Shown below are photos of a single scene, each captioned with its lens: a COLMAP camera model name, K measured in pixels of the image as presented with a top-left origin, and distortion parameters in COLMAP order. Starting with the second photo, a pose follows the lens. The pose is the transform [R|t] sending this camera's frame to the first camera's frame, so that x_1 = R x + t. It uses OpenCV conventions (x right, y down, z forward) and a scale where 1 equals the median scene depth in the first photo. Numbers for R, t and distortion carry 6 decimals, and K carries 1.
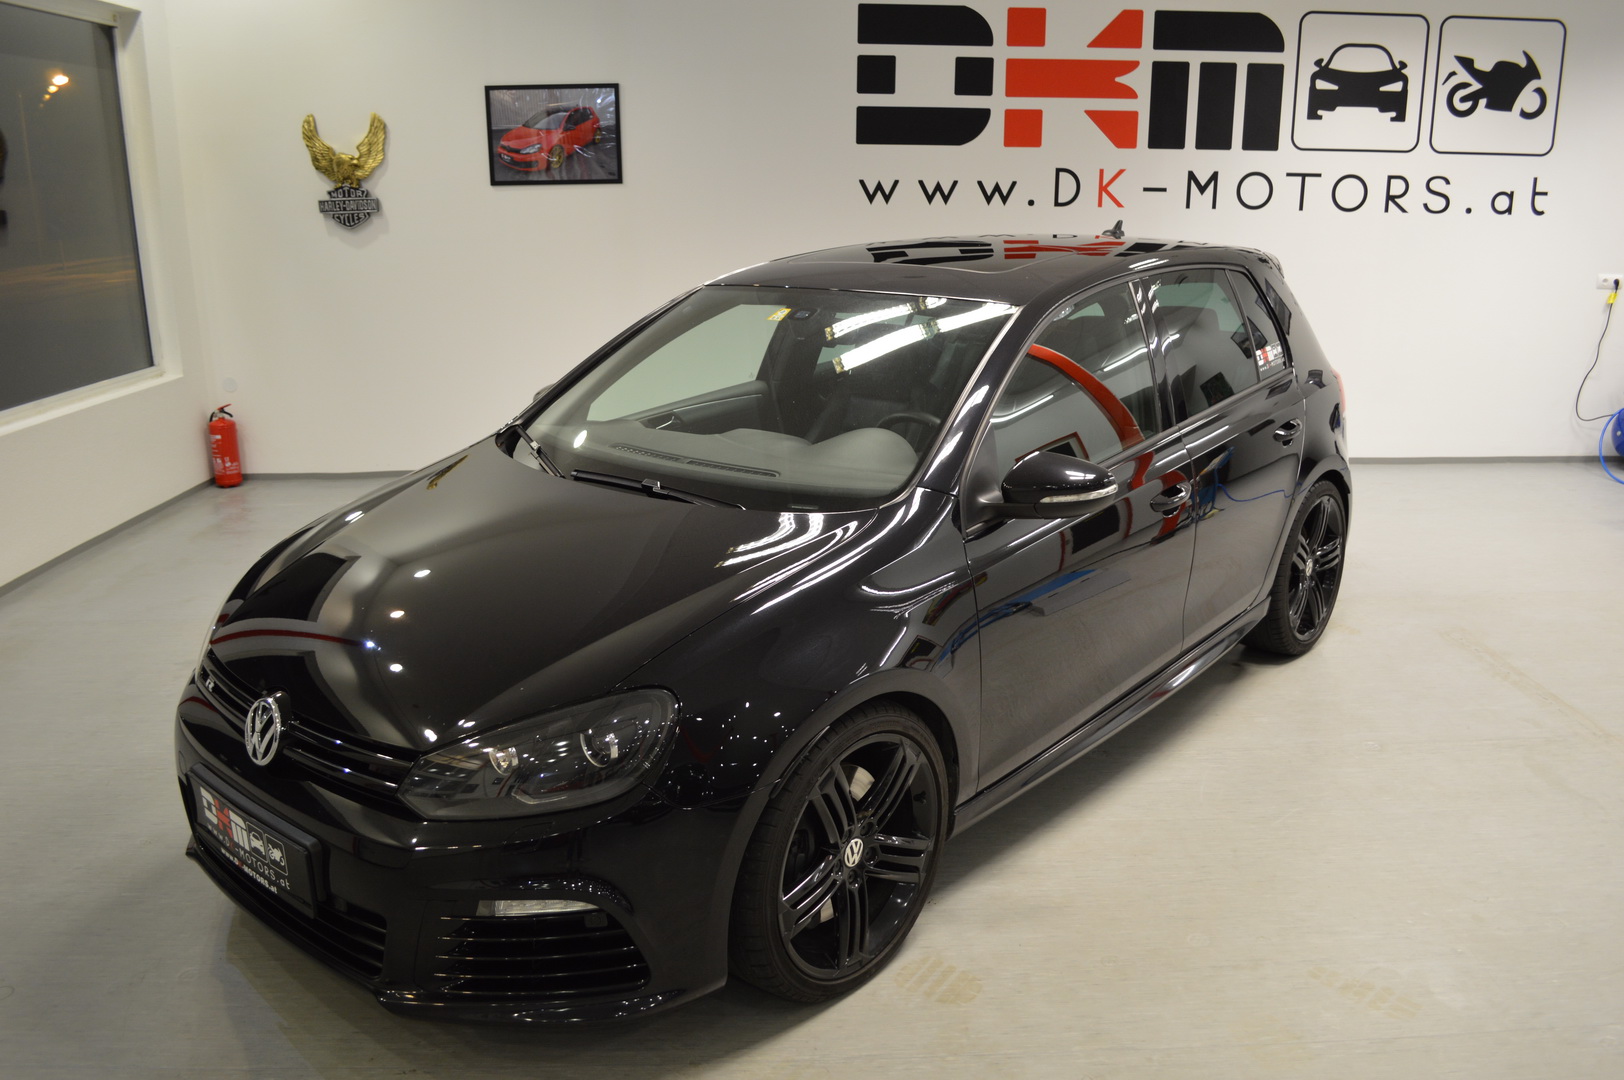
lens RADIAL K [[1303.0, 0, 839.1], [0, 1303.0, 537.3], [0, 0, 1]] dist [-0.098051, 0.030769]
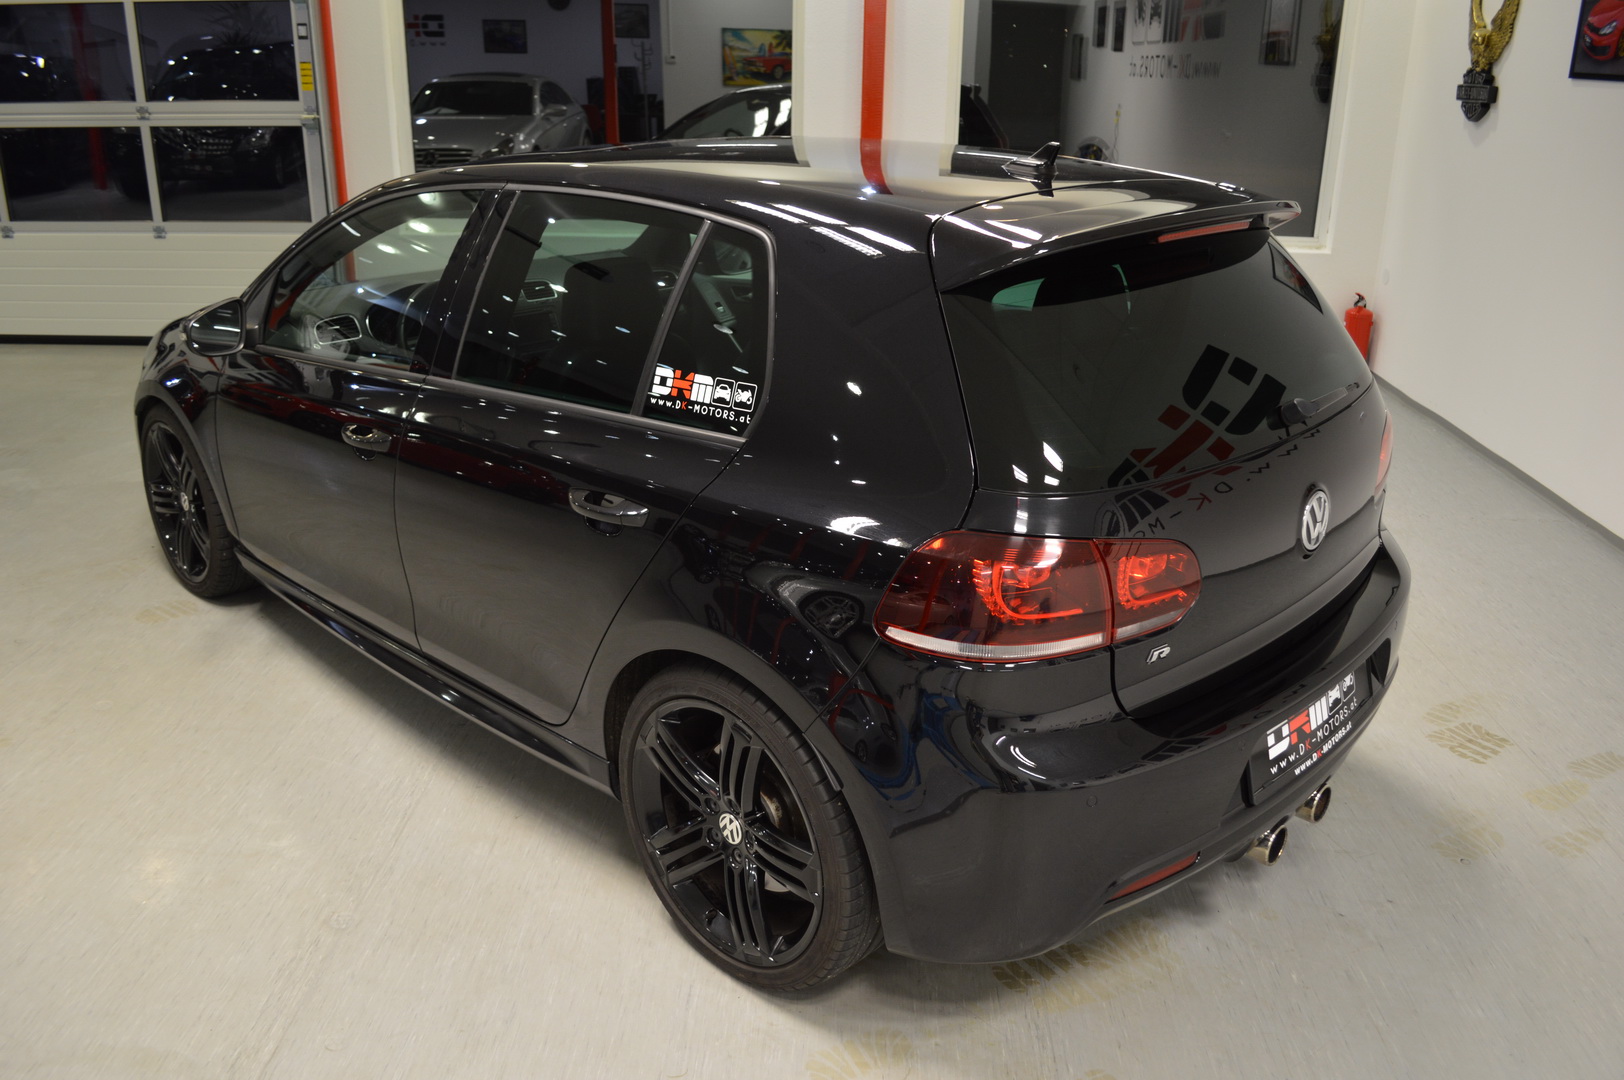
lens RADIAL K [[1303.0, 0, 839.1], [0, 1303.0, 537.3], [0, 0, 1]] dist [-0.098051, 0.030769]
pose [[-0.032355, 0.365326, -0.930317, 0.508870], [-0.282993, 0.889366, 0.359087, -0.181367], [0.958576, 0.274892, 0.074609, 0.626139]]
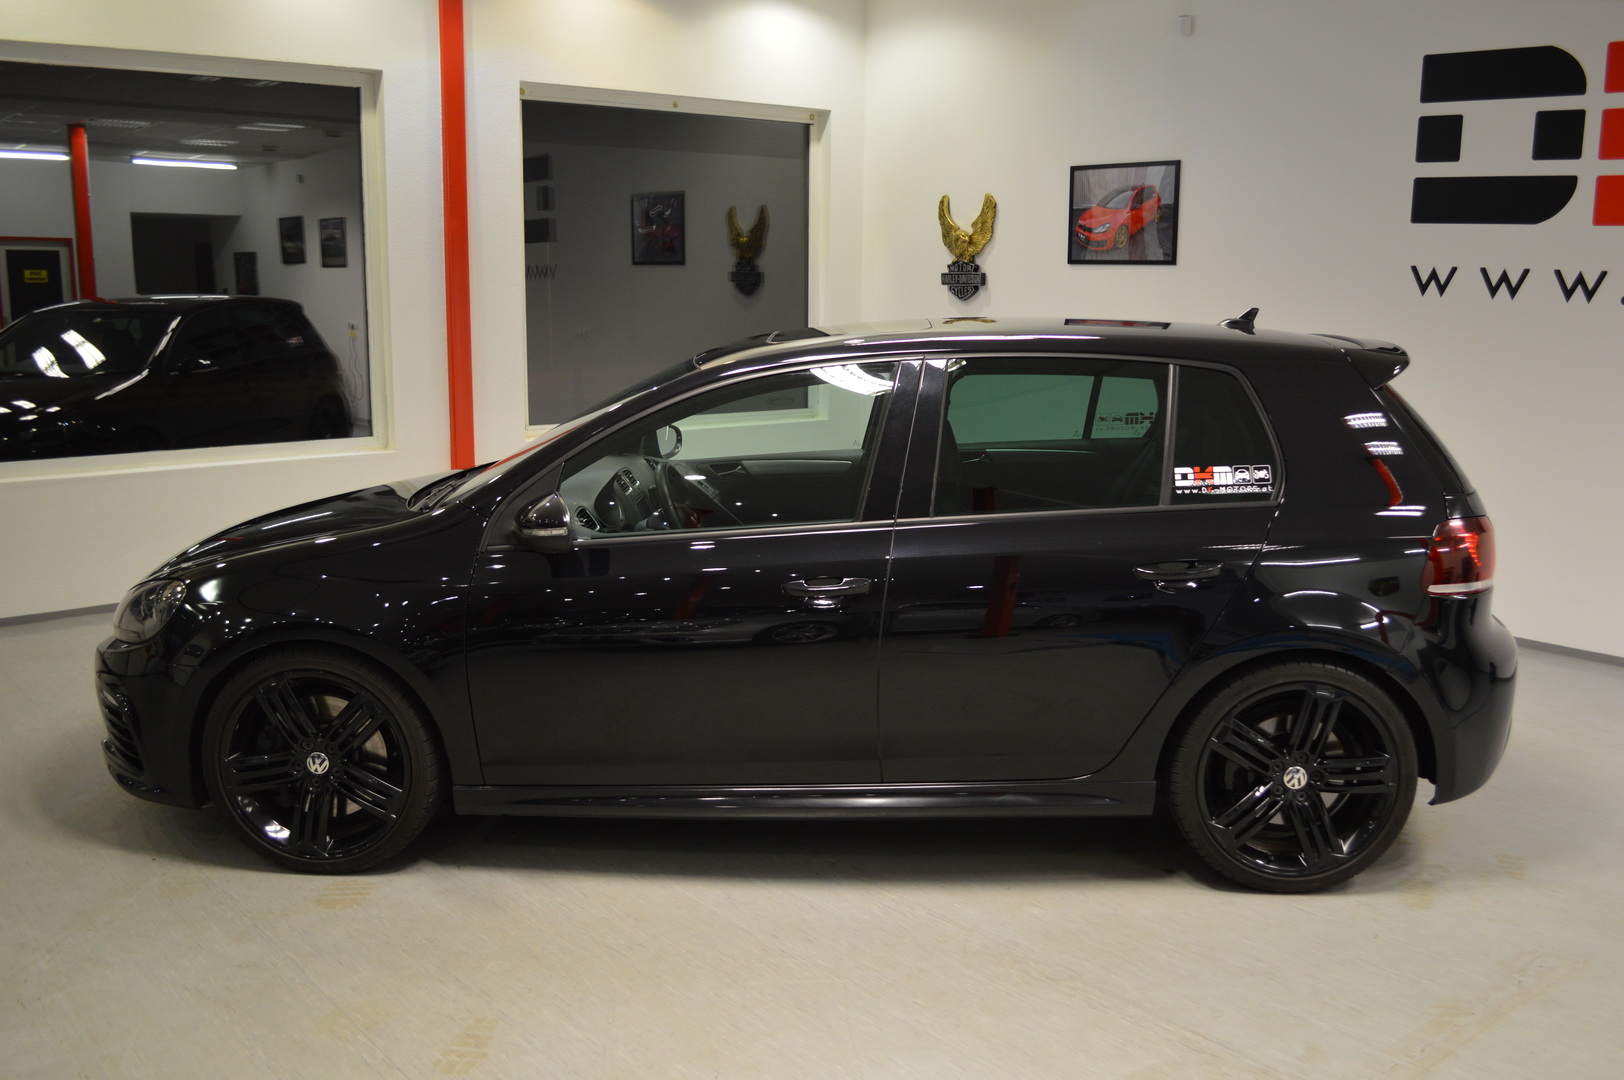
lens RADIAL K [[1433.2, 0, 812.0], [0, 1433.2, 540.0], [0, 0, 1]] dist [-0.083034, 0.021201]
pose [[0.625015, 0.154729, -0.765124, 0.496704], [-0.216618, 0.976043, 0.020432, -0.042526], [0.749955, 0.152969, 0.643559, 0.166359]]
